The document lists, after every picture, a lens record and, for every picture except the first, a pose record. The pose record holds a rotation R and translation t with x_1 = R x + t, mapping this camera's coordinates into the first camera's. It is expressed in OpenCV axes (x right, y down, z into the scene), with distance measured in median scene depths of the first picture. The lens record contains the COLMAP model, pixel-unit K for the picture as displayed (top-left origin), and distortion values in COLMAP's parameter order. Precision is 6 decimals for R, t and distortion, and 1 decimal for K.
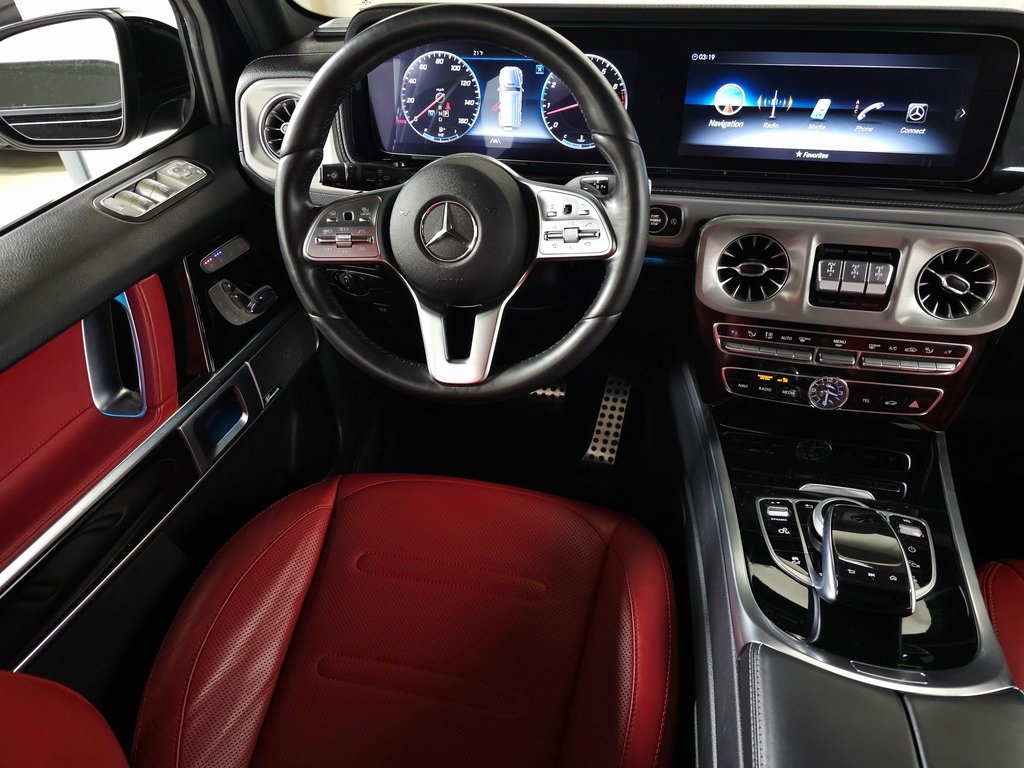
lens RADIAL K [[686.2, 0, 512.0], [0, 686.2, 384.0], [0, 0, 1]] dist [0.020259, -0.004911]
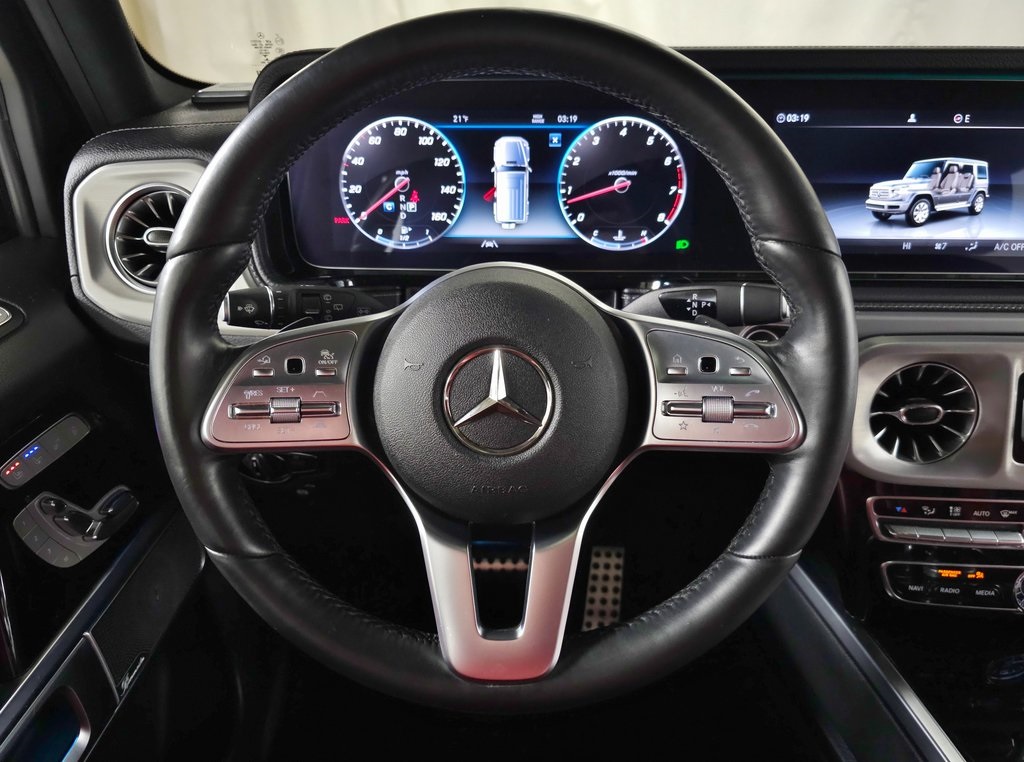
lens RADIAL K [[727.3, 0, 512.0], [0, 727.3, 381.0], [0, 0, 1]] dist [0.007084, -0.004828]
pose [[0.981309, -0.069264, 0.179541, -0.152667], [0.096556, 0.984257, -0.148034, -0.127522], [-0.166461, 0.162603, 0.972549, 0.366444]]
